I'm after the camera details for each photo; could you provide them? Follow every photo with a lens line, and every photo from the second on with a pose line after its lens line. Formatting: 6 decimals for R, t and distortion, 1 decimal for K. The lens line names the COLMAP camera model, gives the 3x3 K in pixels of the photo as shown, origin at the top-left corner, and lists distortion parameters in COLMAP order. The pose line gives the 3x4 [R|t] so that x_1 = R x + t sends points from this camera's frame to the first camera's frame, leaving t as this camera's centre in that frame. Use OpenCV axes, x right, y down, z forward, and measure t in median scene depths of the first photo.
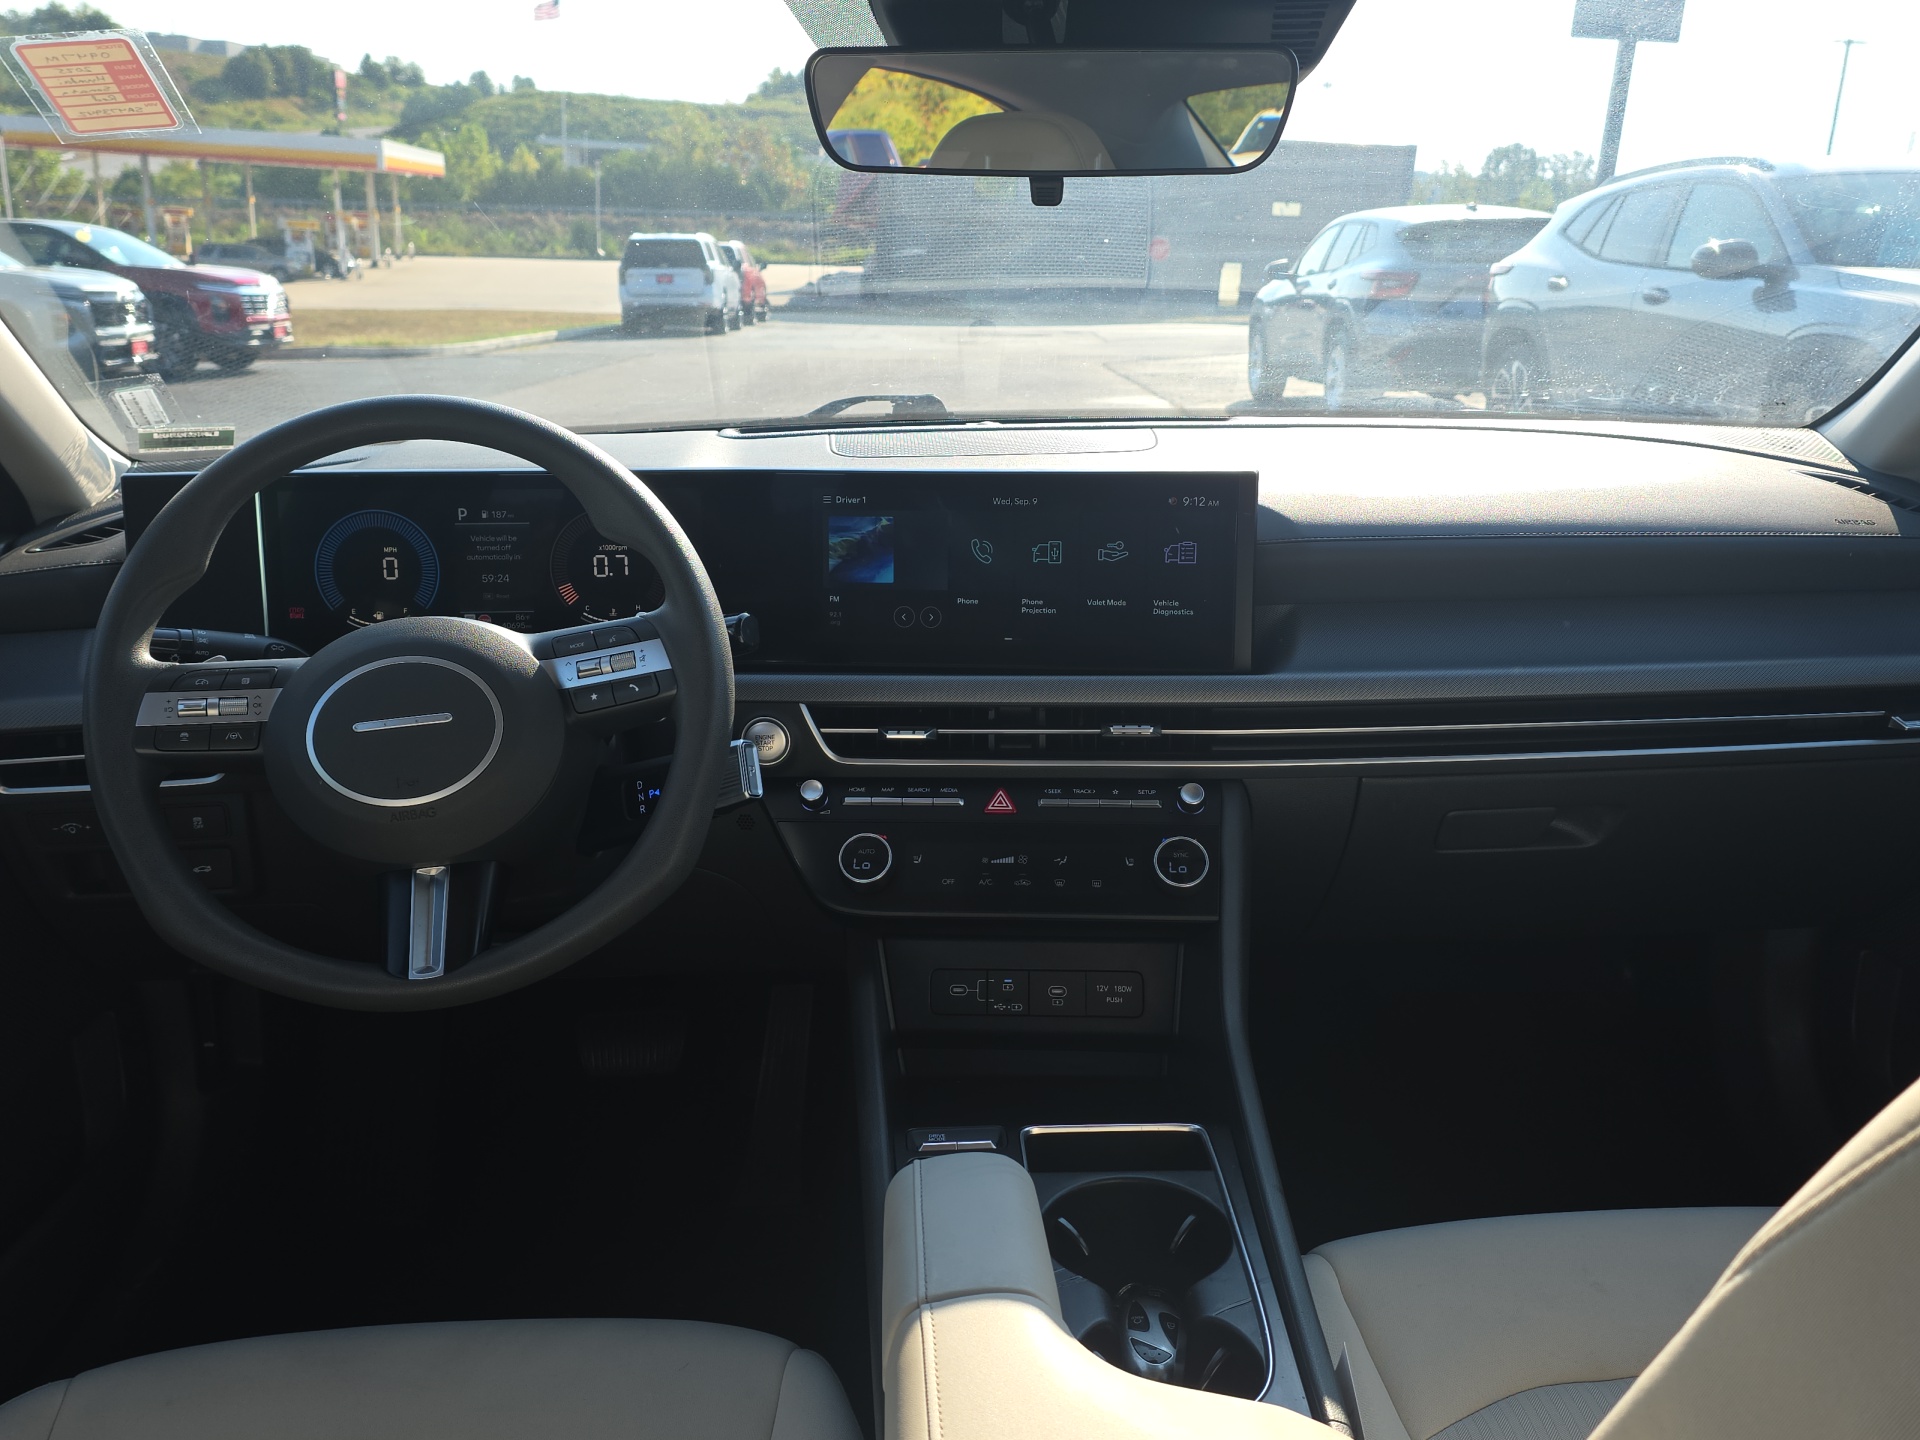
lens RADIAL K [[1577.3, 0, 970.3], [0, 1577.3, 722.9], [0, 0, 1]] dist [0.101552, -0.119573]
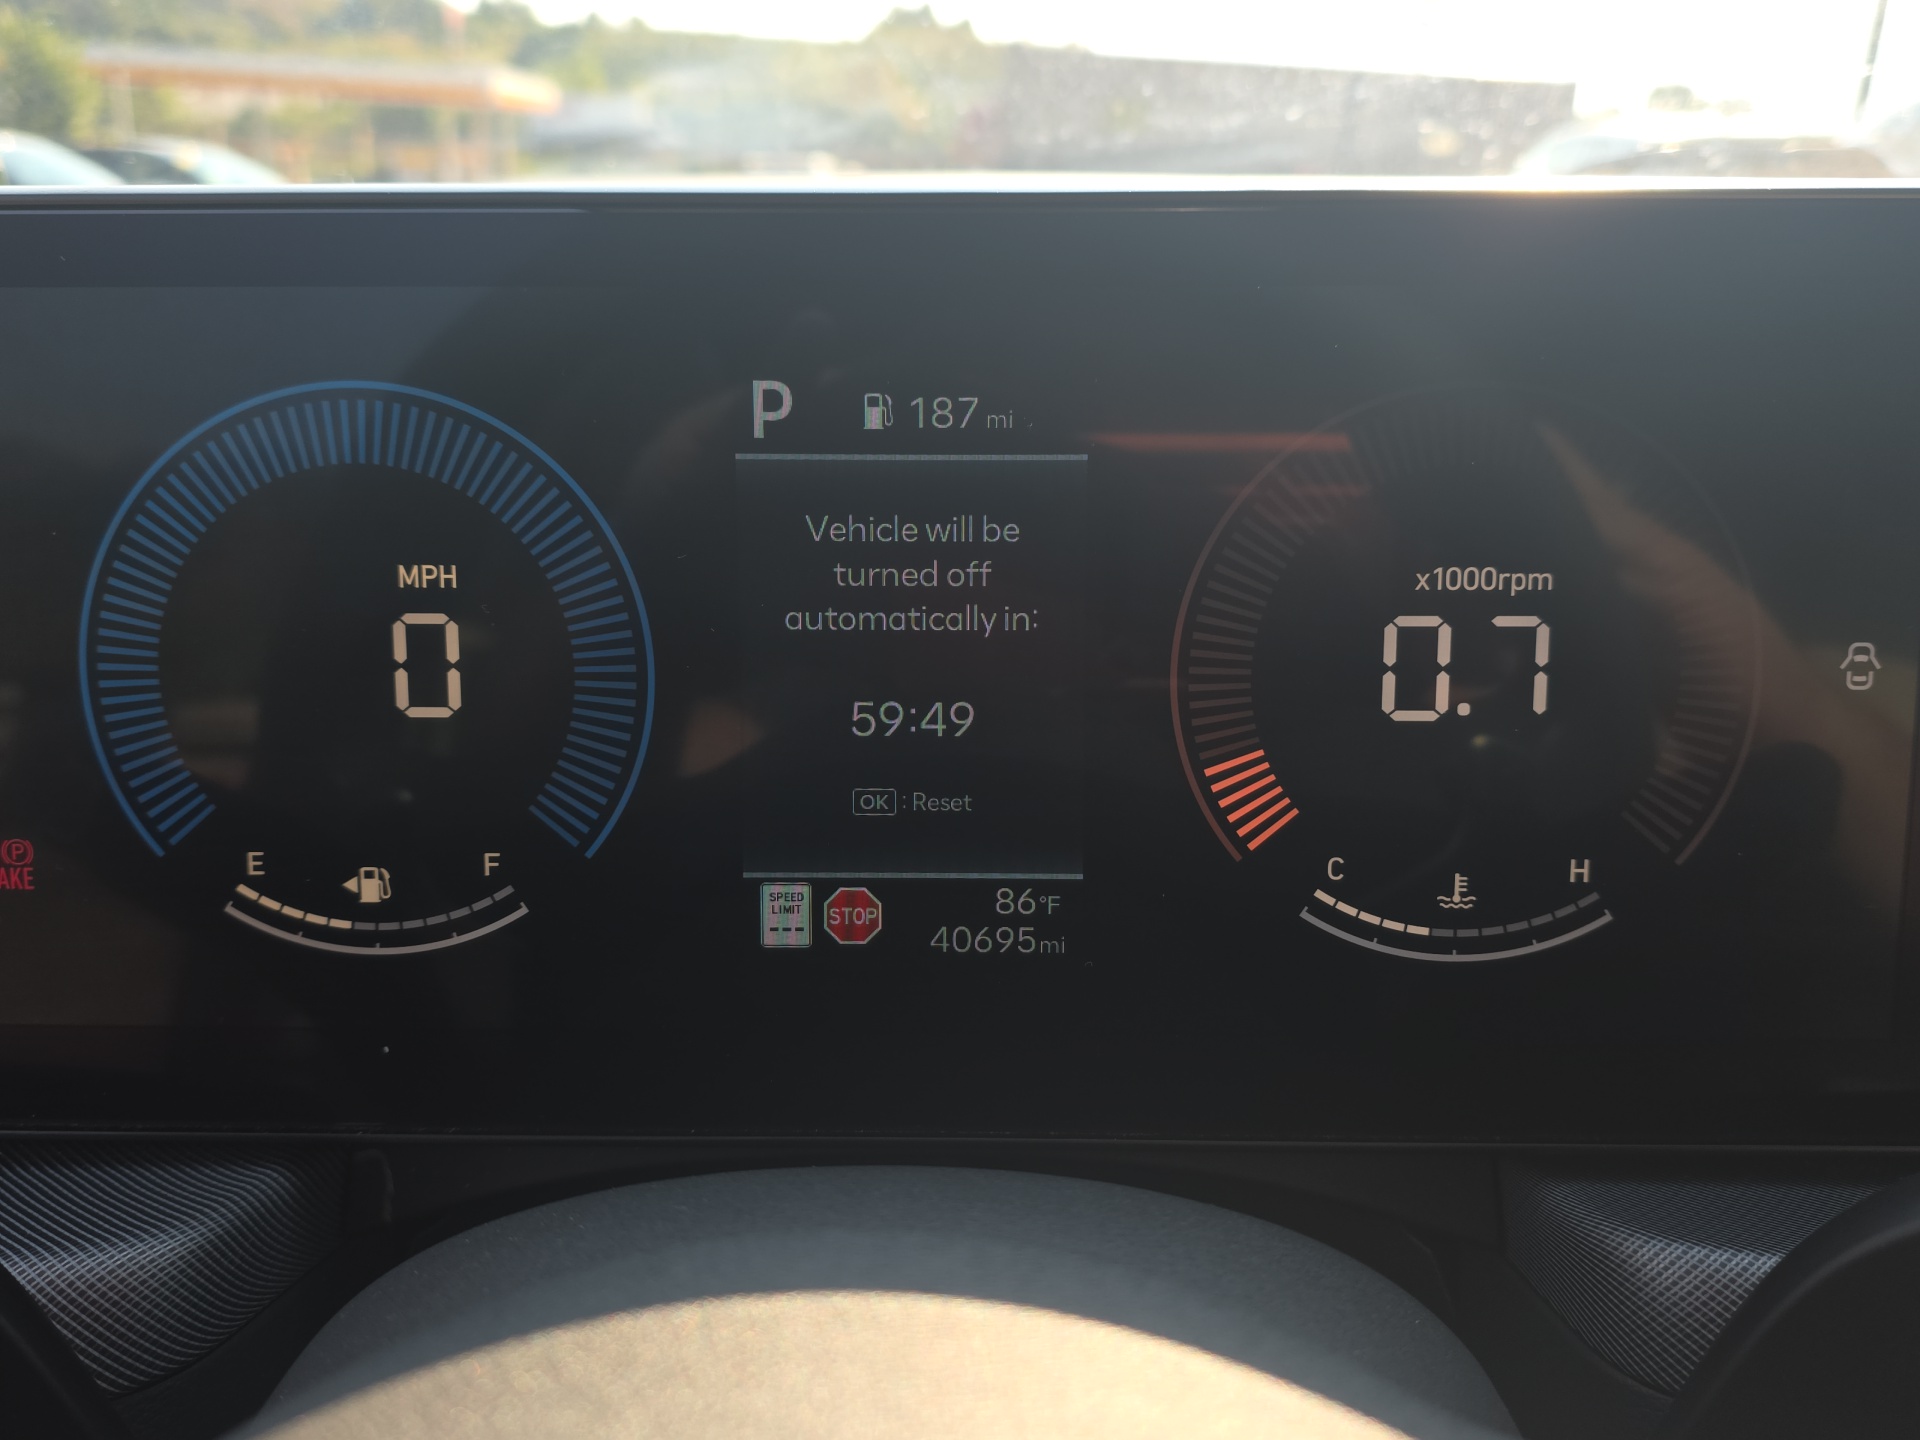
lens RADIAL K [[1577.3, 0, 970.3], [0, 1577.3, 722.9], [0, 0, 1]] dist [0.101552, -0.119573]
pose [[0.997968, 0.026592, -0.057894, -0.278509], [-0.024973, 0.999281, 0.028512, -0.096396], [0.058611, -0.027008, 0.997915, 0.791331]]
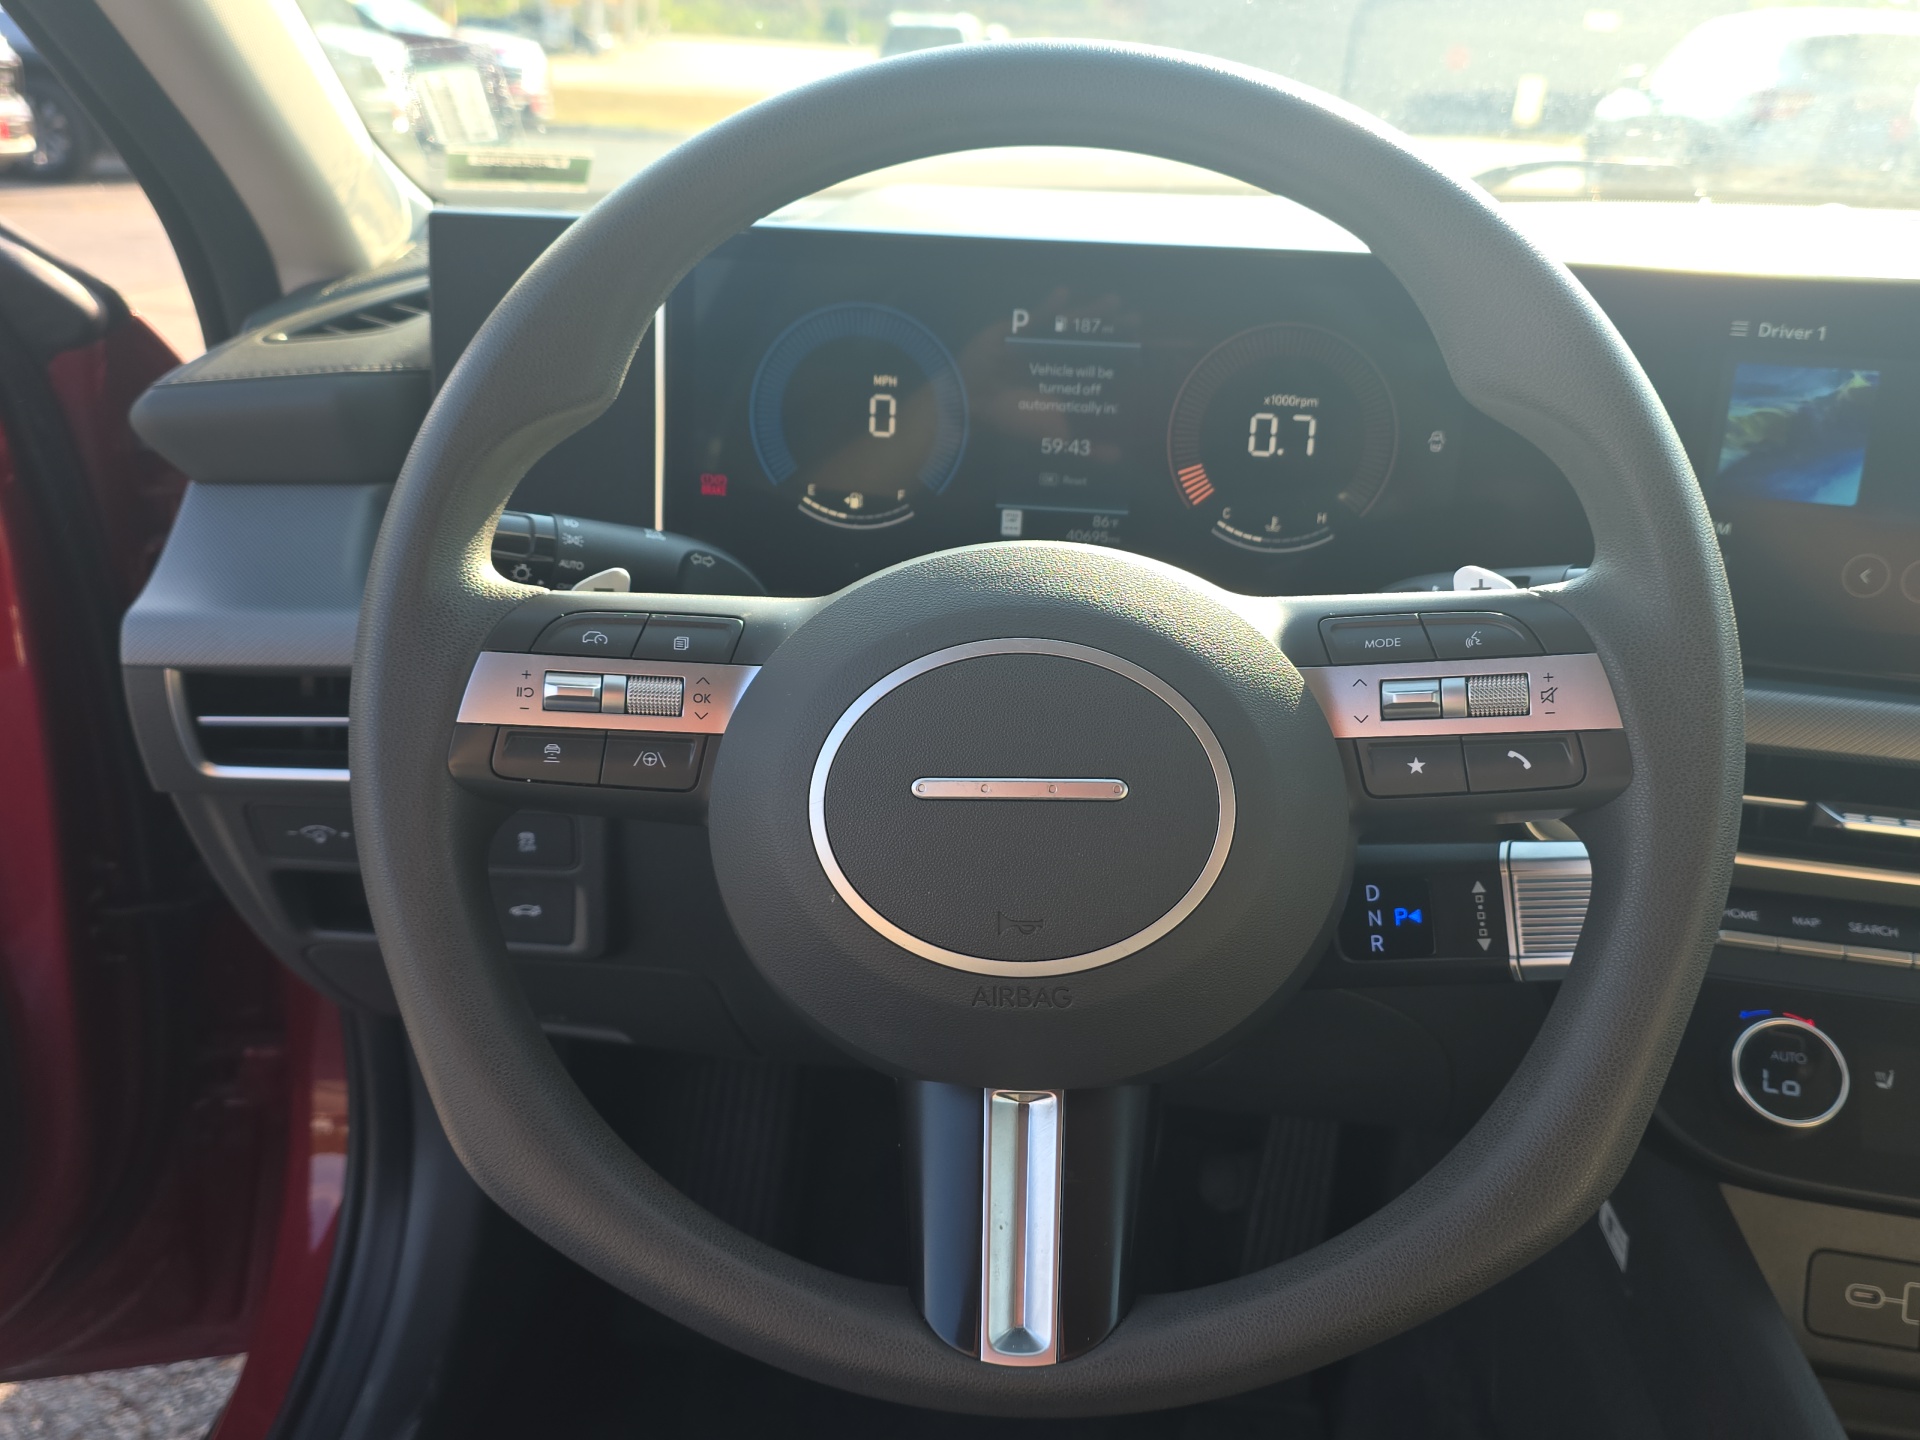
lens RADIAL K [[1577.3, 0, 970.3], [0, 1577.3, 722.9], [0, 0, 1]] dist [0.101552, -0.119573]
pose [[0.989815, 0.090925, -0.109539, -0.262917], [-0.080517, 0.992123, 0.095962, -0.046319], [0.117402, -0.086165, 0.989339, 0.453799]]
